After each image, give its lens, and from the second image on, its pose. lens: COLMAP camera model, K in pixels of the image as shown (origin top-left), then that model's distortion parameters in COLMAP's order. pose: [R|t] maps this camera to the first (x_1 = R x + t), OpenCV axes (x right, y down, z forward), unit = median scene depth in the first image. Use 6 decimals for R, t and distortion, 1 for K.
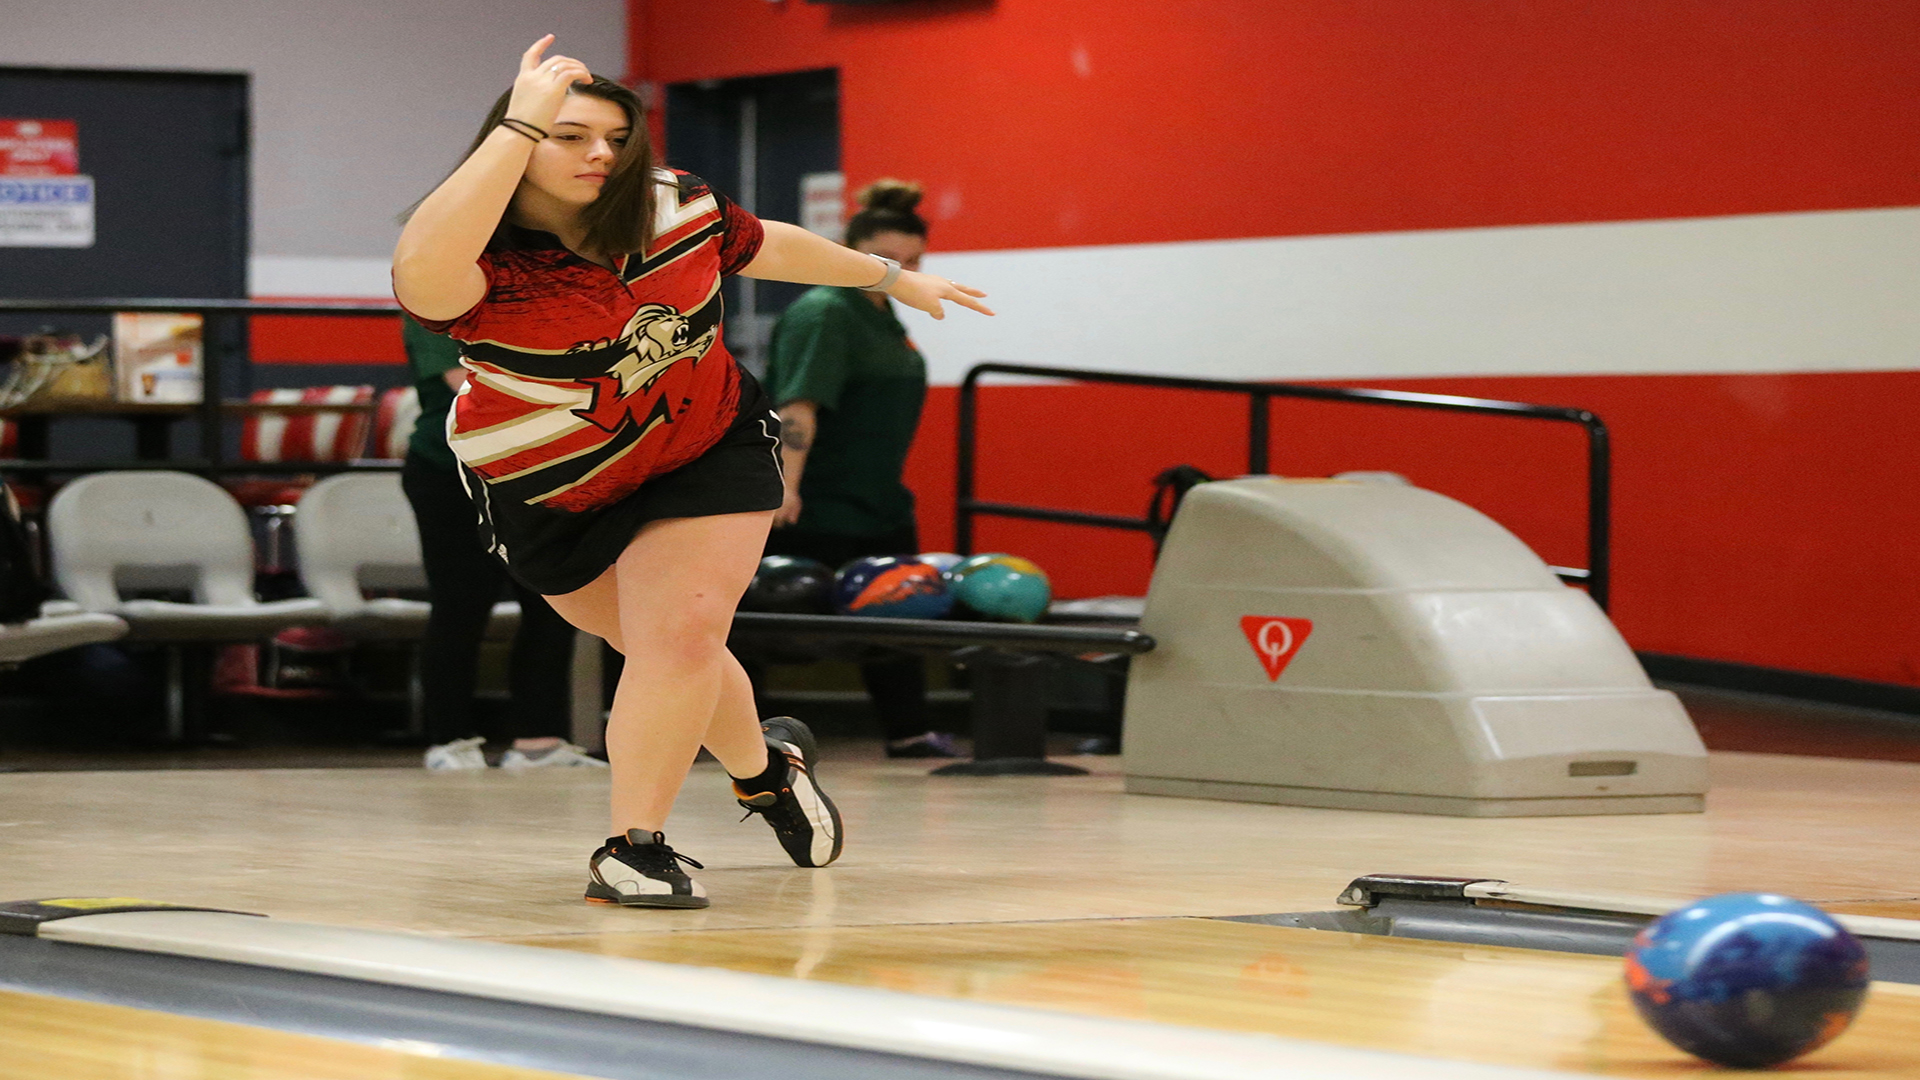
lens RADIAL K [[6571.3, 0, 962.6], [0, 6571.3, 500.5], [0, 0, 1]] dist [0.102380, 0.000000]
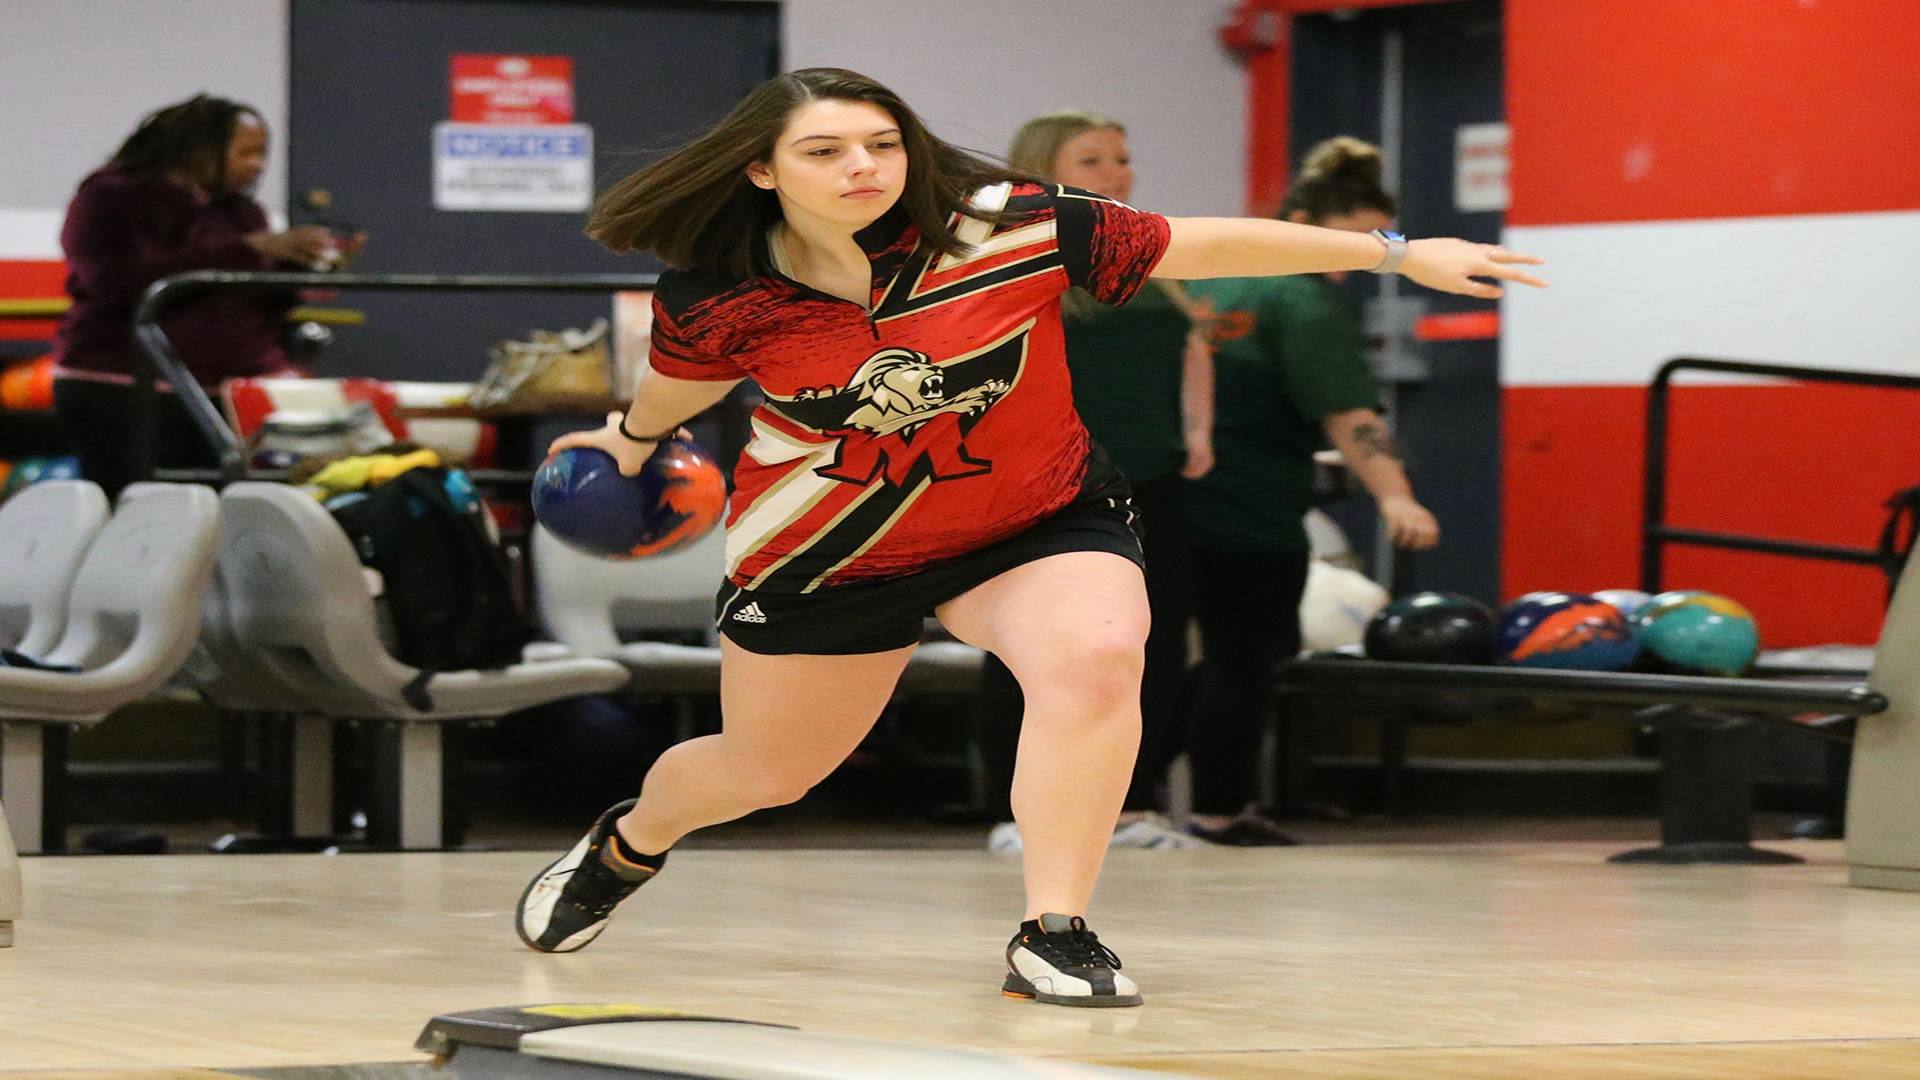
lens RADIAL K [[6571.3, 0, 956.8], [0, 6571.3, 592.7], [0, 0, 1]] dist [0.102380, 0.000000]
pose [[0.999849, 0.005643, -0.016437, -0.072685], [-0.005586, 0.999978, 0.003527, 0.005860], [0.016457, -0.003434, 0.999859, 0.181273]]
